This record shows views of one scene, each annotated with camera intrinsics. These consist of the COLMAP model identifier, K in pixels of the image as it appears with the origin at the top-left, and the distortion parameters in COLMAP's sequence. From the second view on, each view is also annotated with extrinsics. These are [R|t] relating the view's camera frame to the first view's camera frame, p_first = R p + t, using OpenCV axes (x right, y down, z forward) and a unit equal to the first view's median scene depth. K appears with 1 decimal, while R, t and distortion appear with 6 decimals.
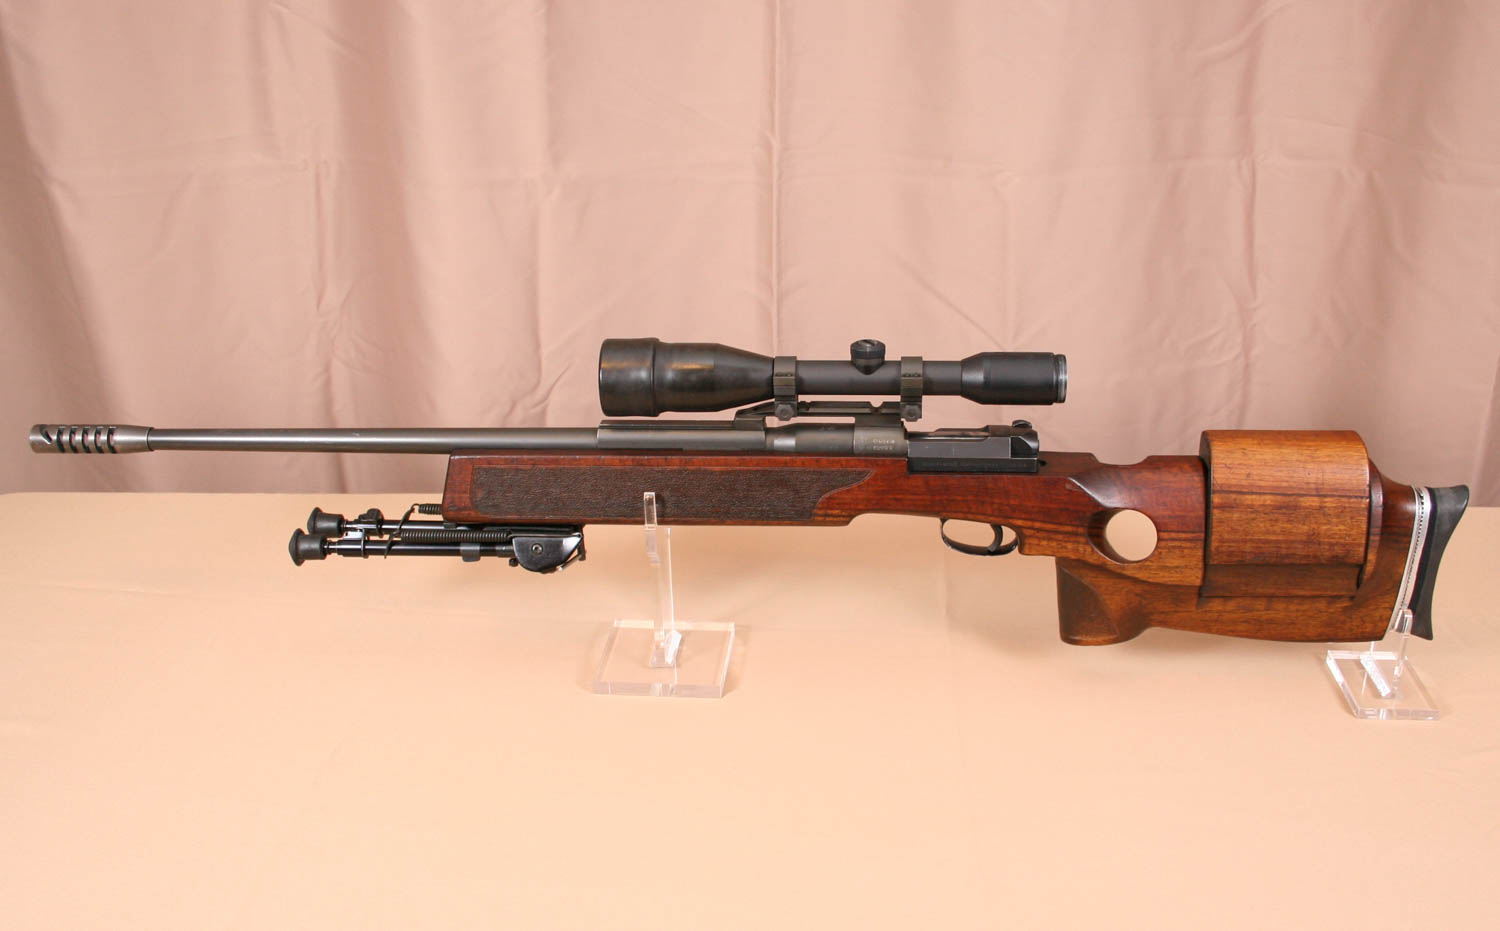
lens RADIAL K [[1346.8, 0, 749.4], [0, 1346.8, 522.0], [0, 0, 1]] dist [-0.098178, 0.014422]
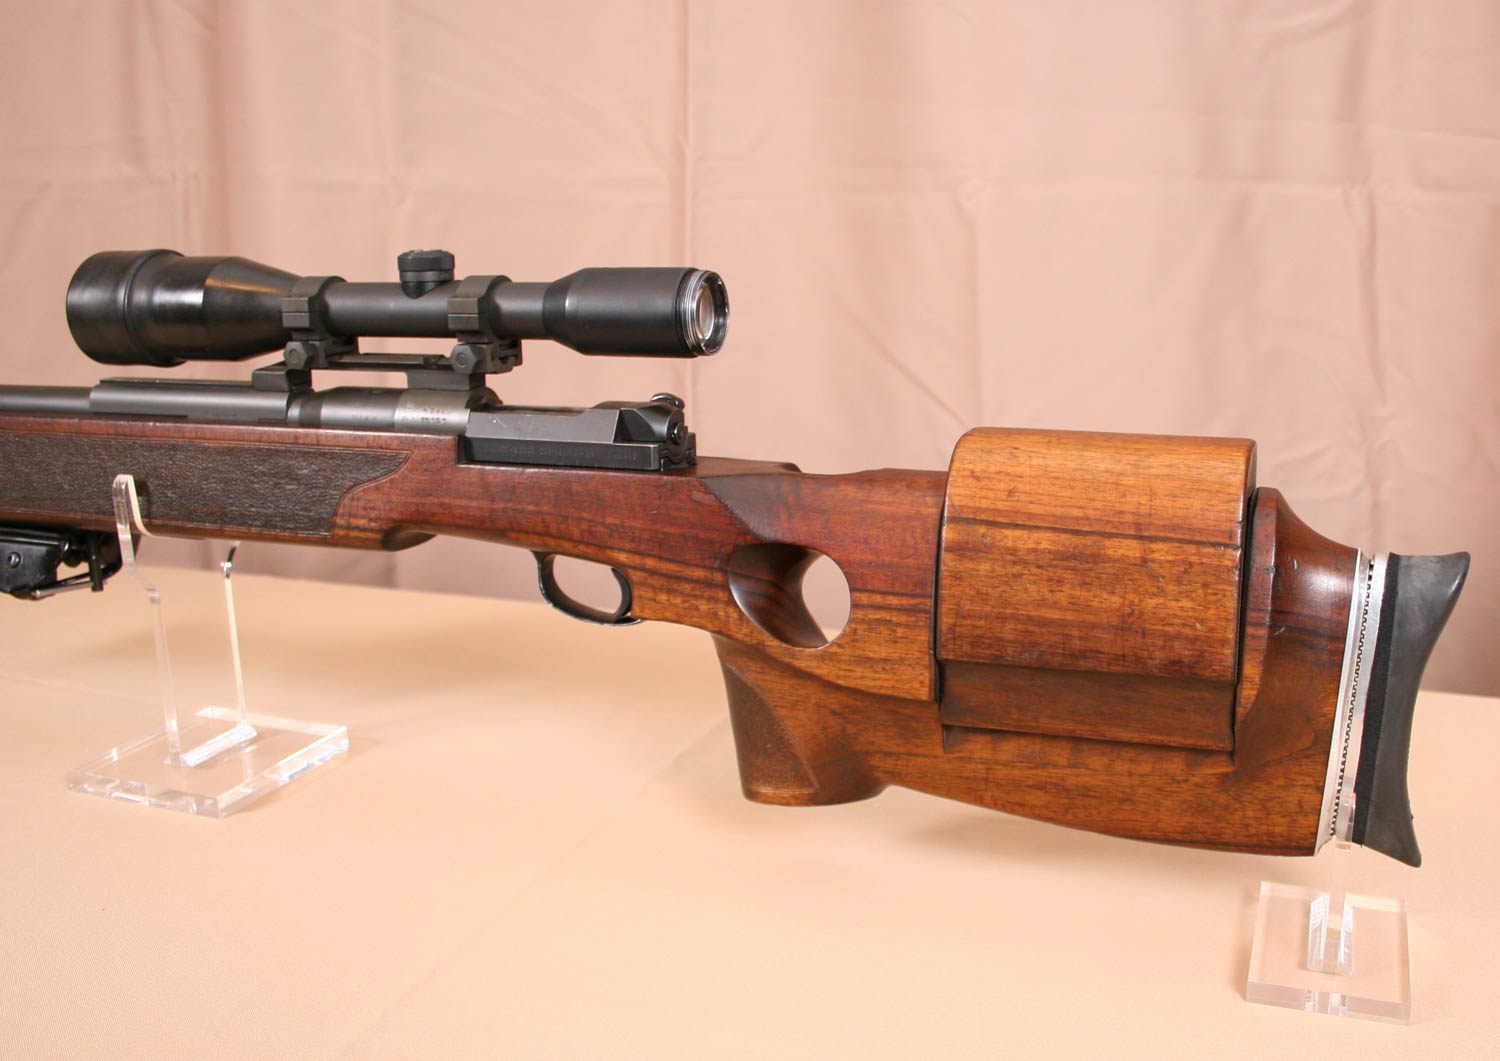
lens RADIAL K [[1466.0, 0, 753.7], [0, 1466.0, 534.1], [0, 0, 1]] dist [-0.101298, -0.004568]
pose [[0.971599, 0.080078, -0.222673, 0.388900], [-0.117418, 0.980131, -0.159862, 0.083262], [0.205447, 0.181468, 0.961697, 0.397782]]
